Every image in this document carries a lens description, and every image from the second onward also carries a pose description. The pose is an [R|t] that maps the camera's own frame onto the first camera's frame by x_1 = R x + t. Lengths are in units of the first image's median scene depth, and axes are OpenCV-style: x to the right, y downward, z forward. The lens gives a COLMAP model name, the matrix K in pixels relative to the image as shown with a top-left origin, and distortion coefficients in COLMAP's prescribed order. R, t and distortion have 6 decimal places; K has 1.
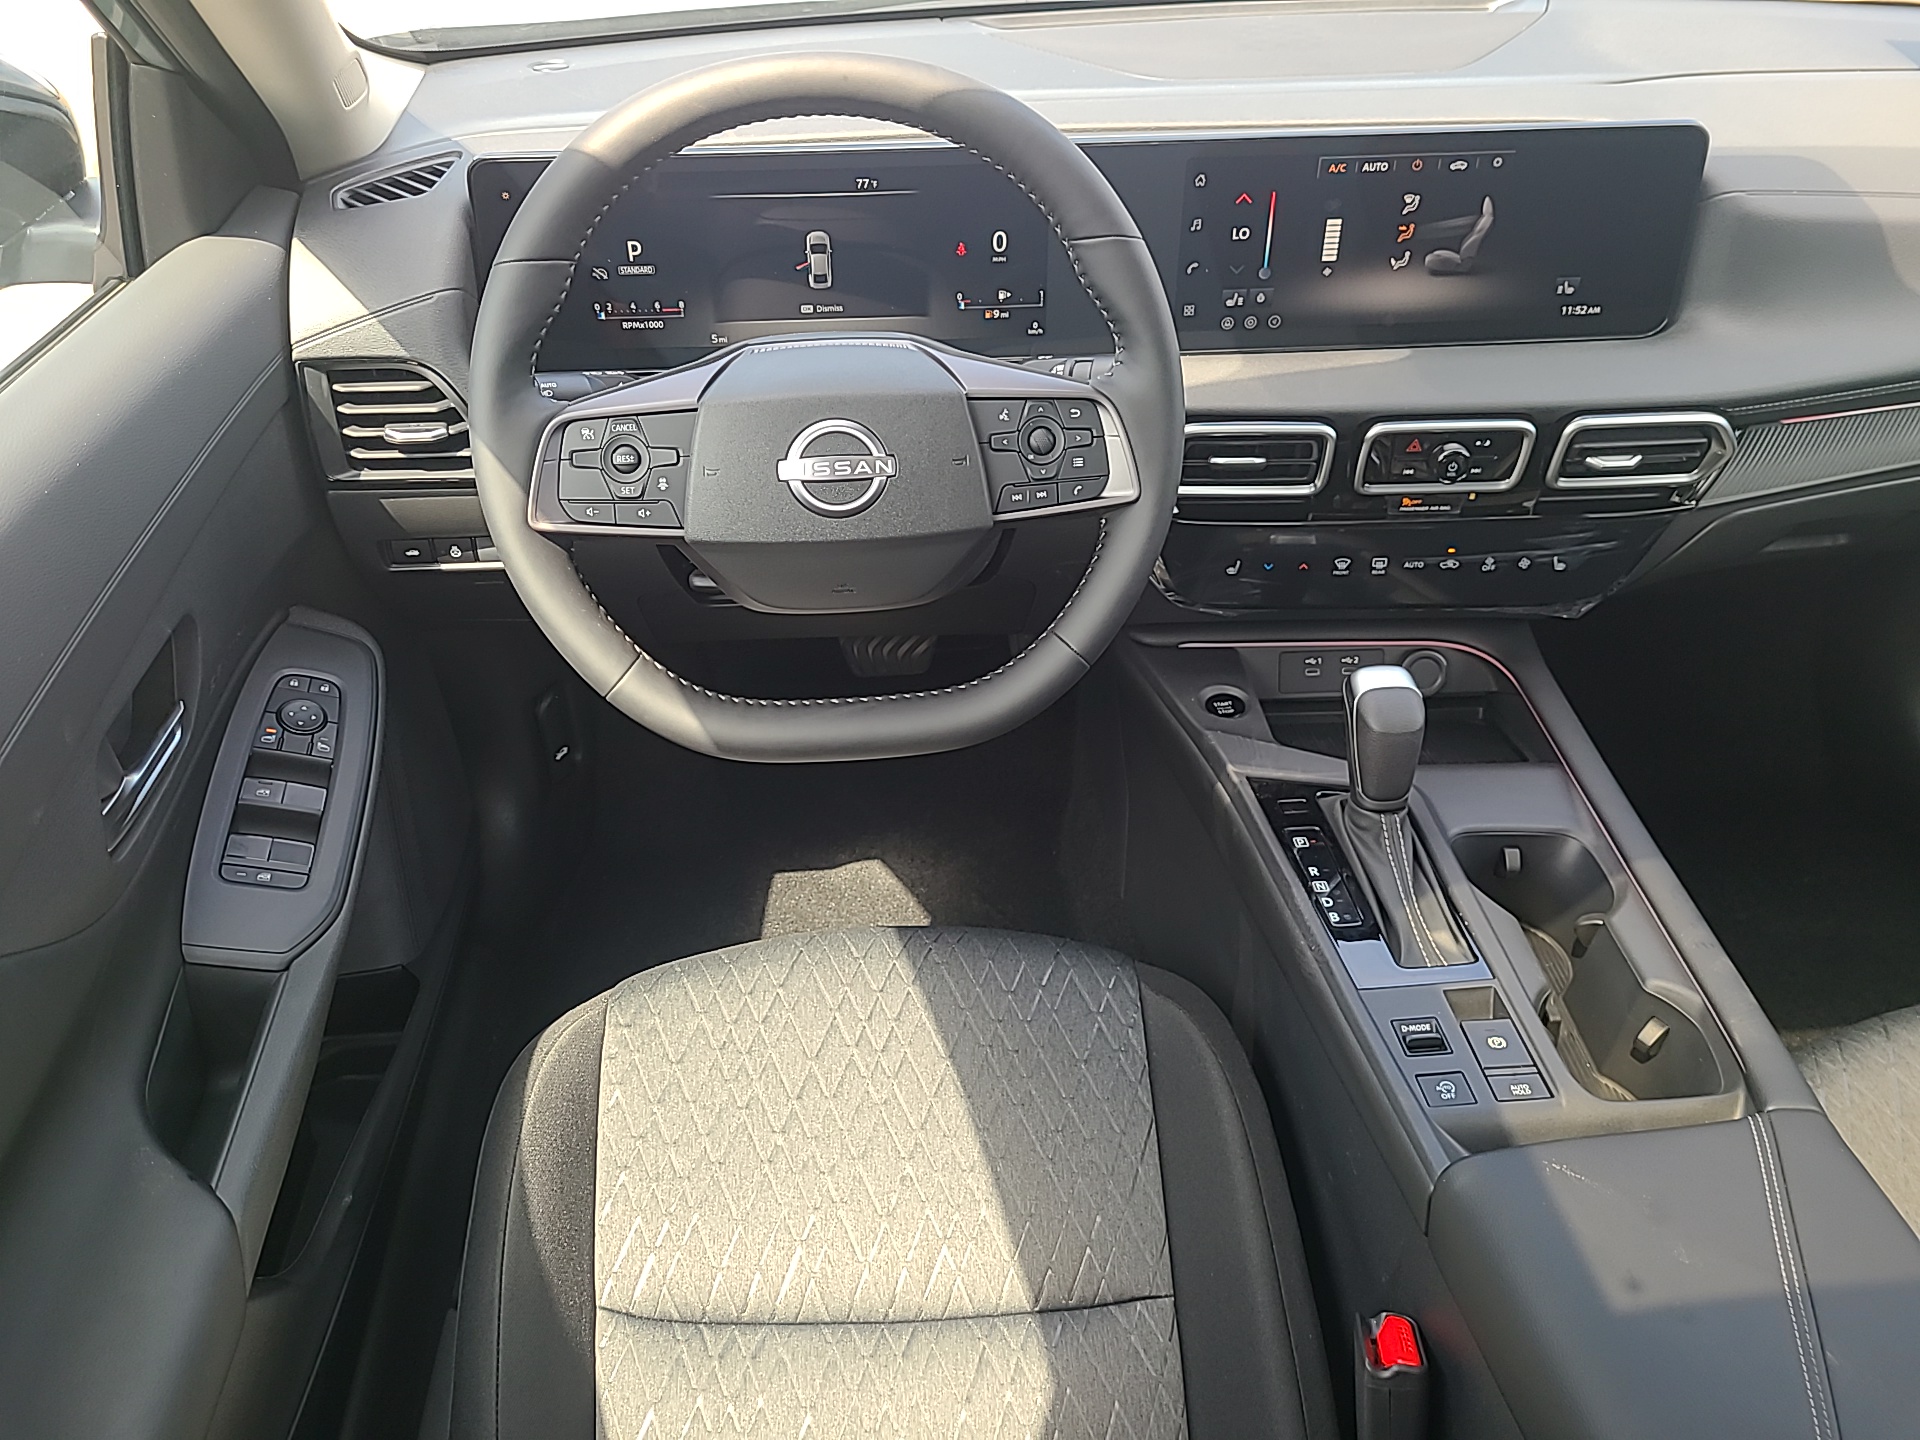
lens RADIAL K [[1434.3, 0, 960.0], [0, 1434.3, 720.0], [0, 0, 1]] dist [0.006308, -0.001354]
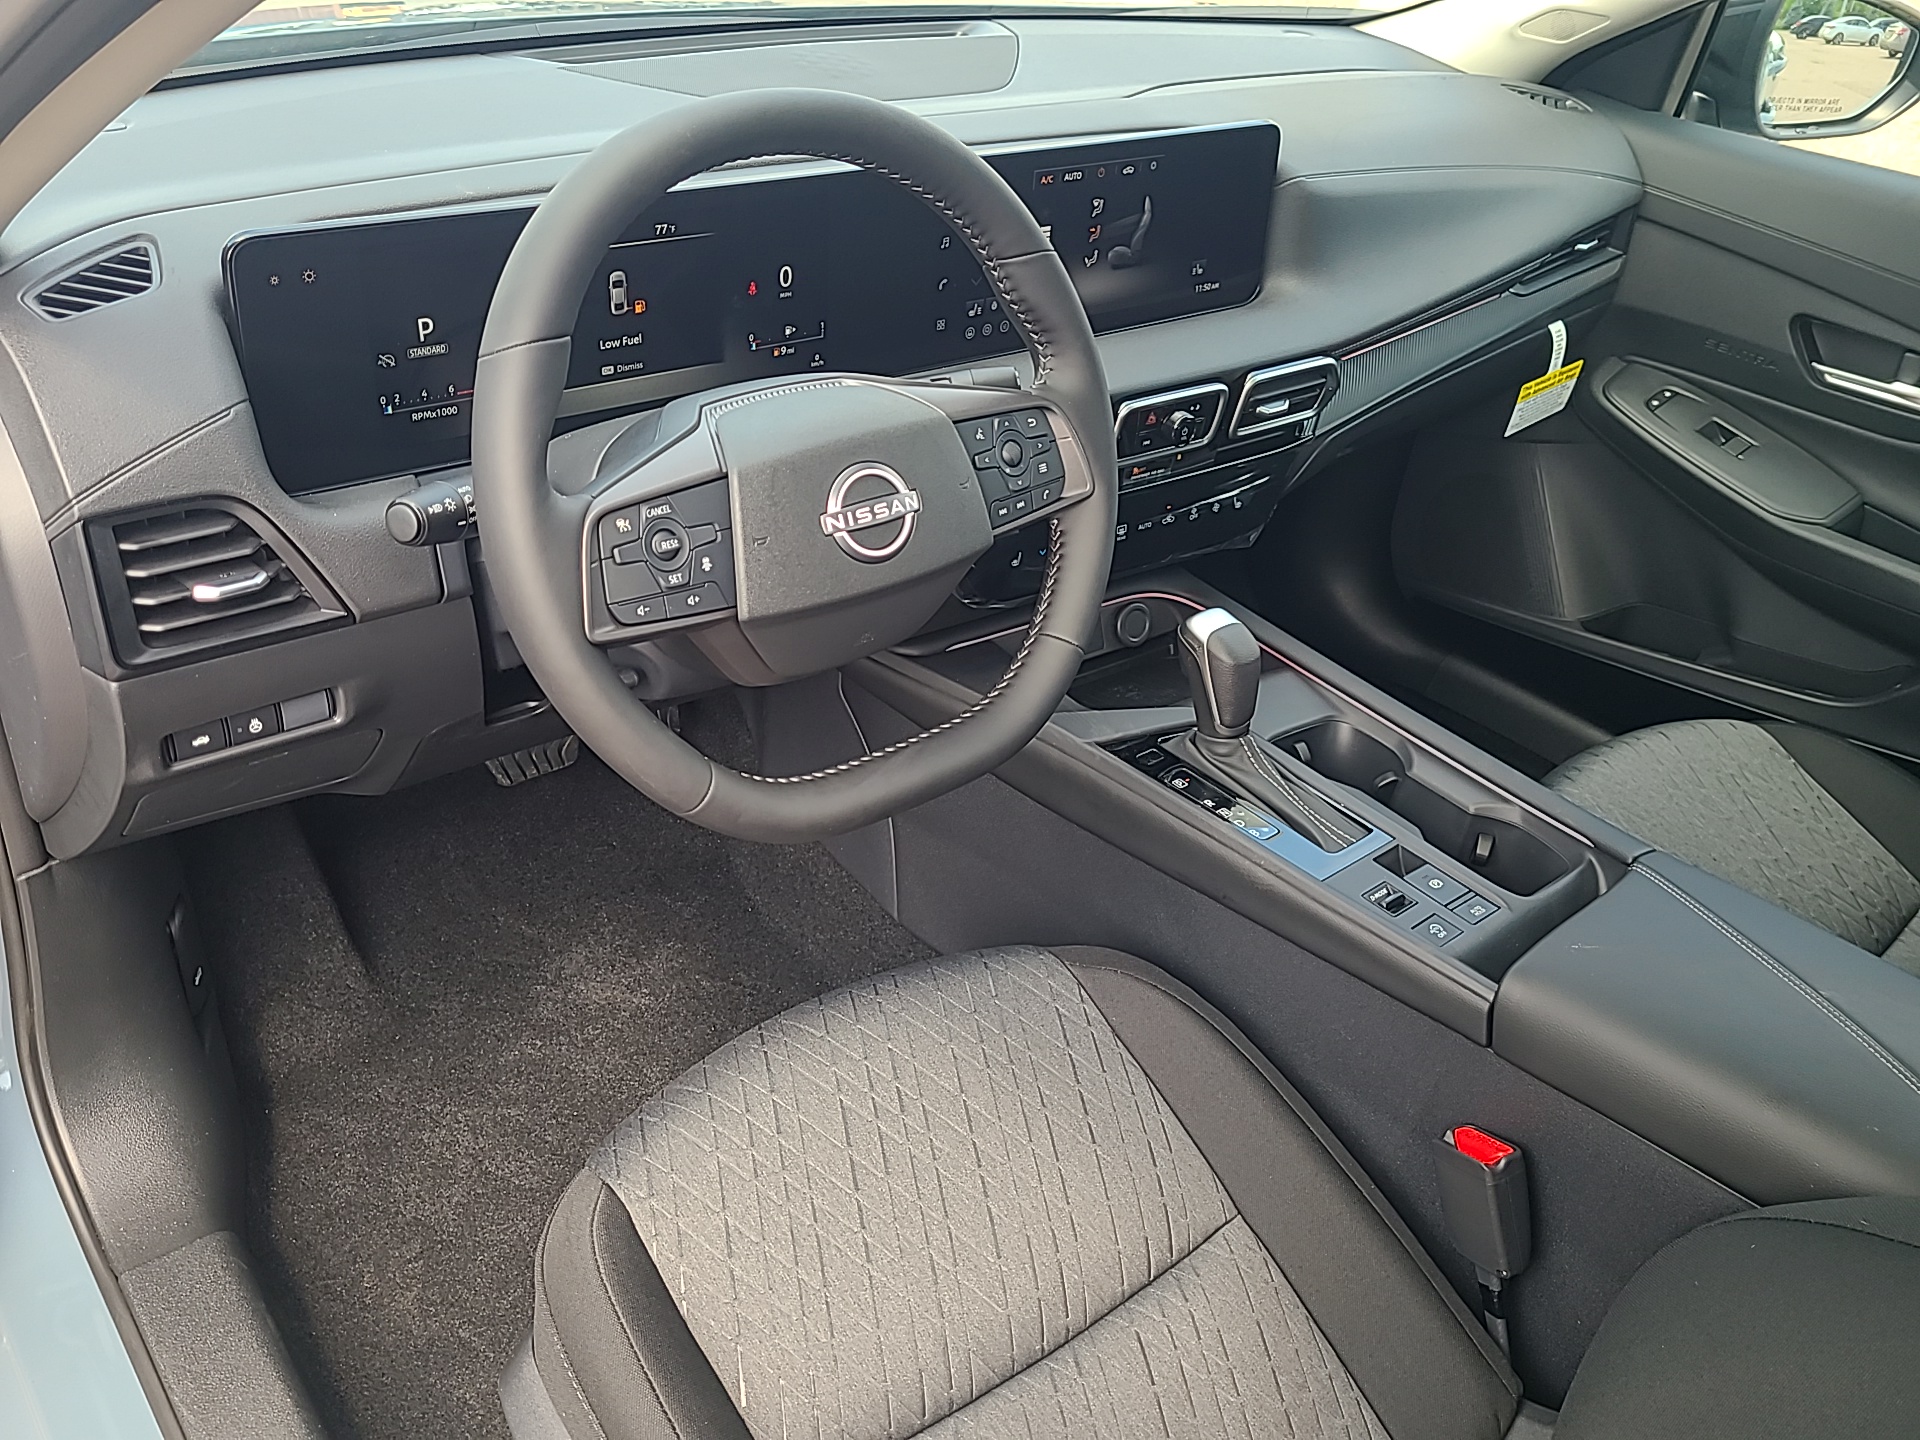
lens RADIAL K [[1482.6, 0, 960.0], [0, 1482.6, 720.0], [0, 0, 1]] dist [0.006756, -0.023420]
pose [[0.830348, -0.249208, 0.498416, -0.465696], [0.264353, 0.963539, 0.041365, -0.054637], [-0.490551, 0.097410, 0.865951, 0.100130]]
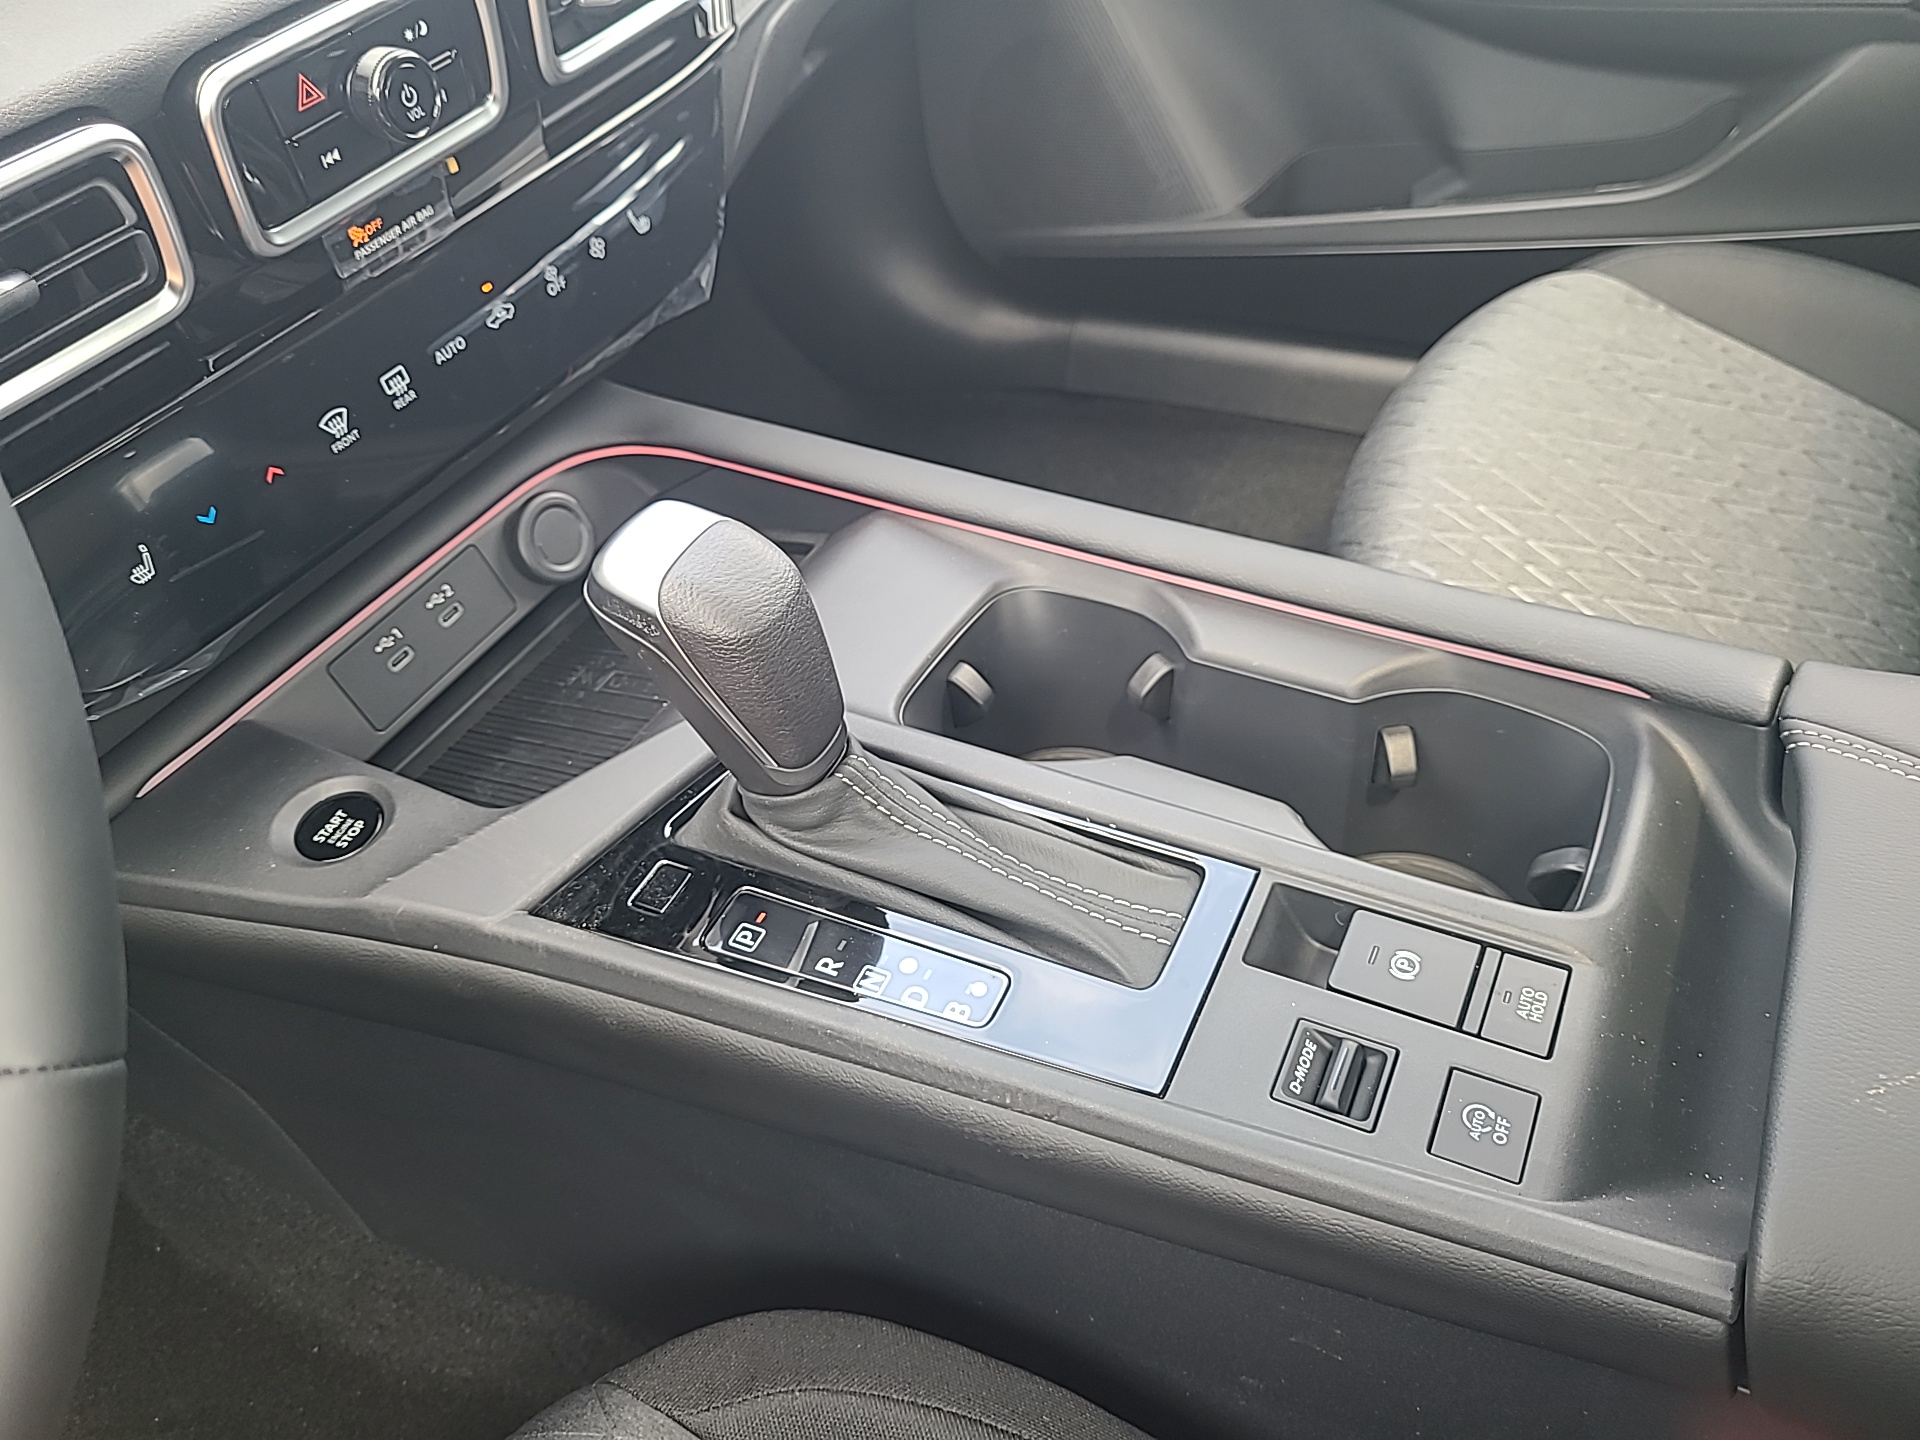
lens RADIAL K [[1482.6, 0, 960.0], [0, 1482.6, 720.0], [0, 0, 1]] dist [0.006756, -0.023420]
pose [[0.527699, -0.629221, 0.570626, 0.049643], [0.586678, 0.755787, 0.290853, -0.065766], [-0.614282, 0.181291, 0.767978, 0.601463]]
